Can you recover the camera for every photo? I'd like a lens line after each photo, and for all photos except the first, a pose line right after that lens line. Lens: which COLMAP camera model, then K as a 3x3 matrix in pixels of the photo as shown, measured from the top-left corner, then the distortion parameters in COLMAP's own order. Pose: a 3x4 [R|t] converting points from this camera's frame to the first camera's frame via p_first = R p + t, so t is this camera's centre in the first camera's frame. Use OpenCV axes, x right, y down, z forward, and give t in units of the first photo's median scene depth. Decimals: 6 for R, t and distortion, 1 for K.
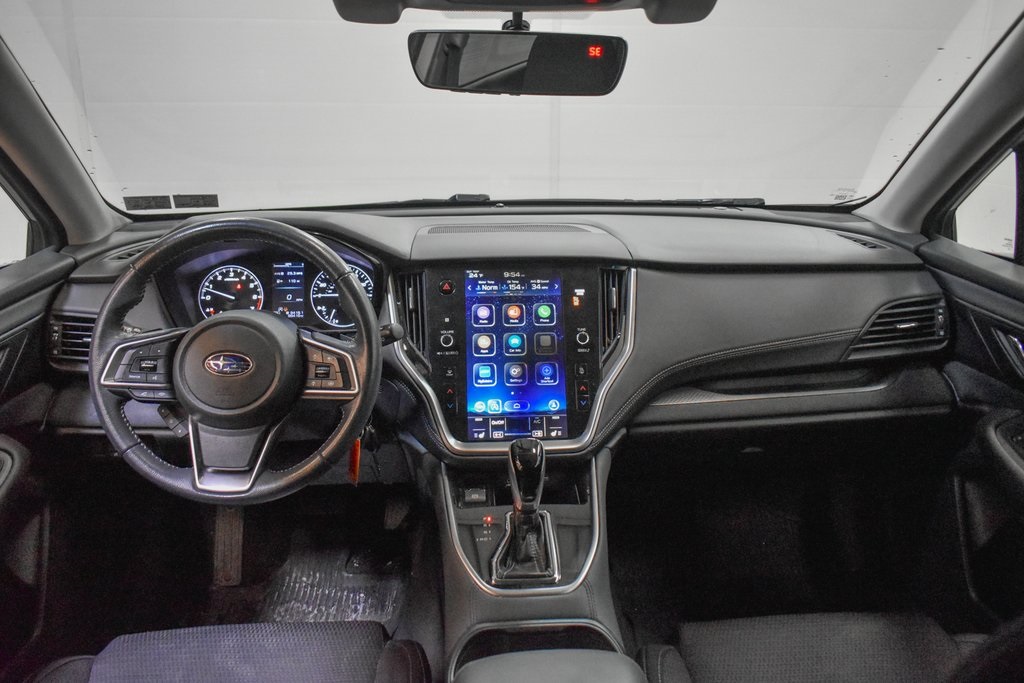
lens RADIAL K [[826.6, 0, 512.0], [0, 826.6, 341.5], [0, 0, 1]] dist [0.006612, 0.001480]
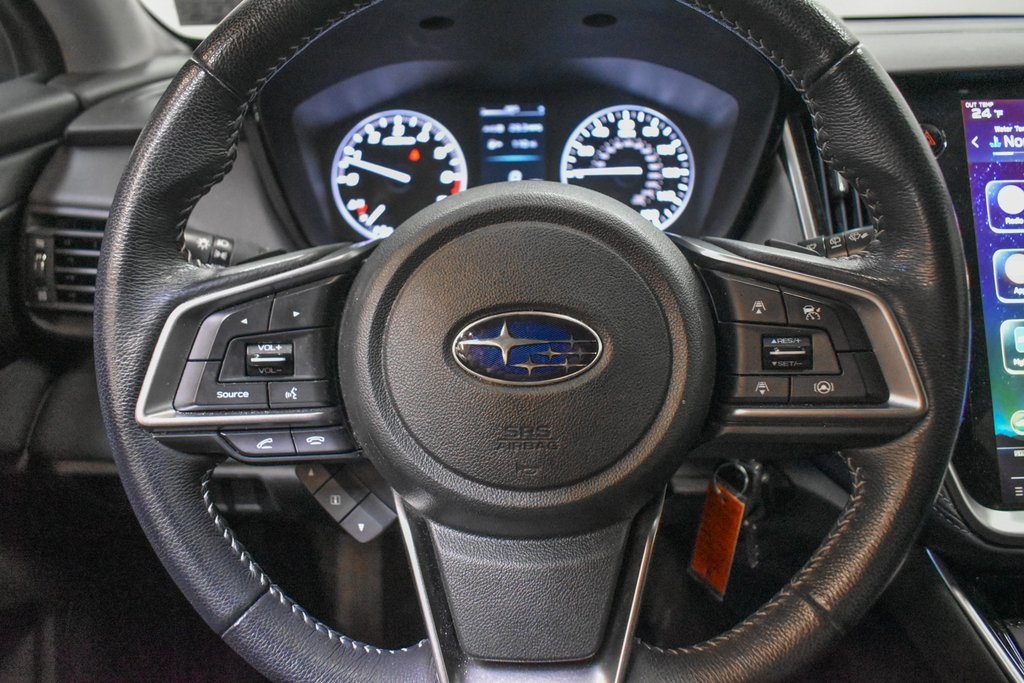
lens RADIAL K [[761.6, 0, 512.0], [0, 761.6, 341.5], [0, 0, 1]] dist [-0.012072, -0.000855]
pose [[0.999485, -0.002468, -0.031979, -0.271624], [0.005716, 0.994781, 0.101877, -0.003398], [0.031561, -0.102007, 0.994283, 0.574890]]
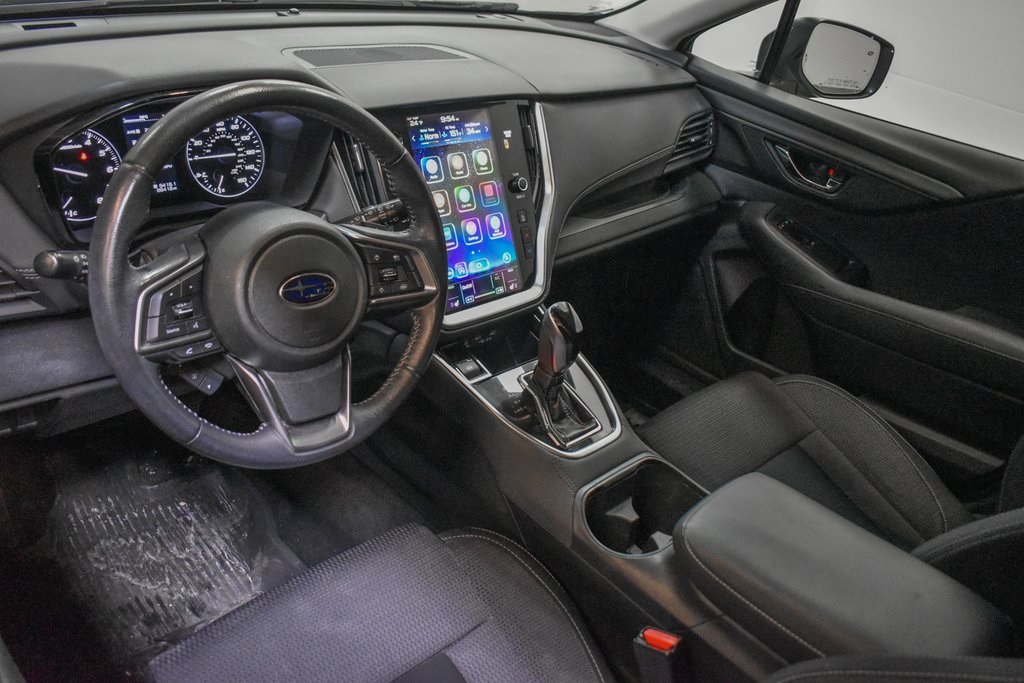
lens RADIAL K [[884.1, 0, 512.0], [0, 884.1, 341.5], [0, 0, 1]] dist [-0.038906, 0.002676]
pose [[0.738790, -0.225352, 0.635142, -0.588798], [0.033454, 0.953539, 0.299408, -0.131179], [-0.673105, -0.199951, 0.712004, 0.229914]]
